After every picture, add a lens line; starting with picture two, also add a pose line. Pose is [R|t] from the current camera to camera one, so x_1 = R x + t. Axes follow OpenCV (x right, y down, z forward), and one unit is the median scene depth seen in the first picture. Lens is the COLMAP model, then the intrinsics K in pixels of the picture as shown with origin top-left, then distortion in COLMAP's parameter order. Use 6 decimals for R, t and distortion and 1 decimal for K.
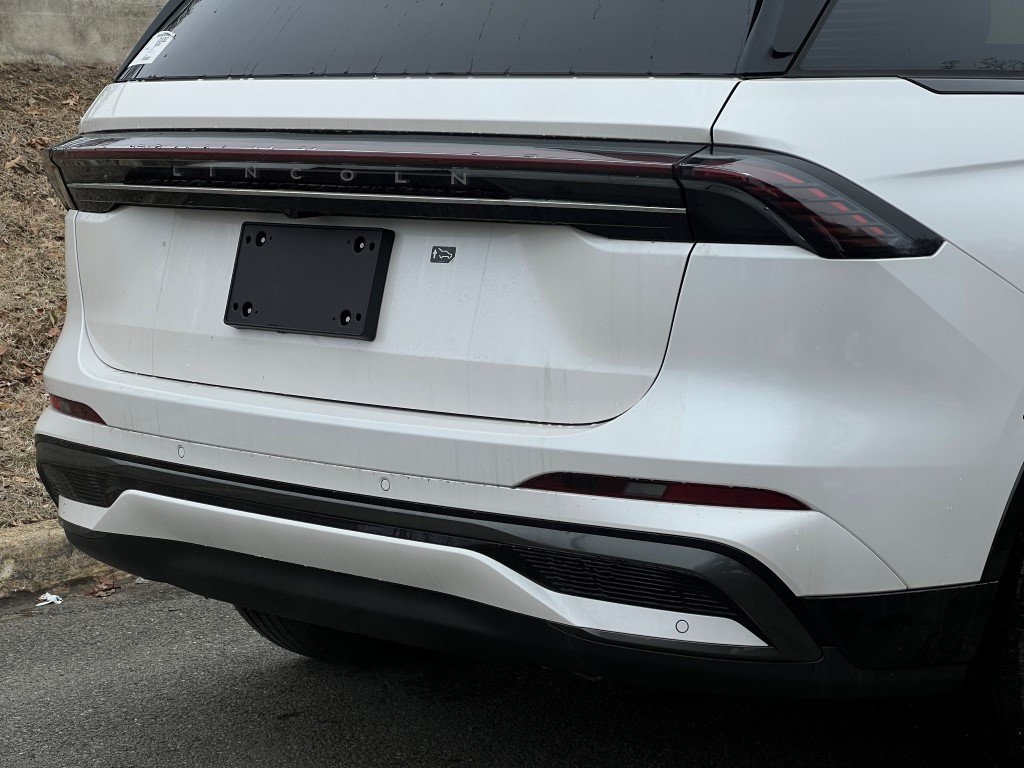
lens RADIAL K [[2294.0, 0, 473.3], [0, 2294.0, 377.3], [0, 0, 1]] dist [0.144937, 0.000000]
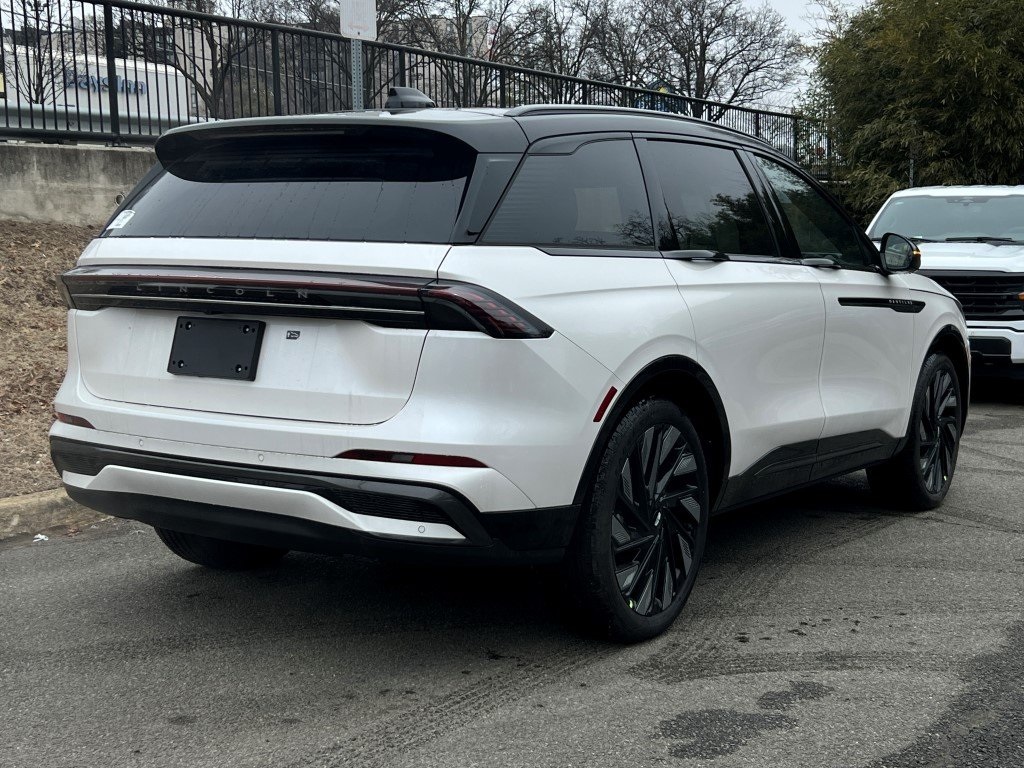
lens RADIAL K [[1425.1, 0, 512.1], [0, 1425.1, 384.2], [0, 0, 1]] dist [0.036116, 0.000000]
pose [[0.985581, 0.005546, 0.169111, -0.032468], [-0.001227, 0.999671, -0.025634, 0.015703], [-0.169197, 0.025057, 0.985264, -0.166546]]
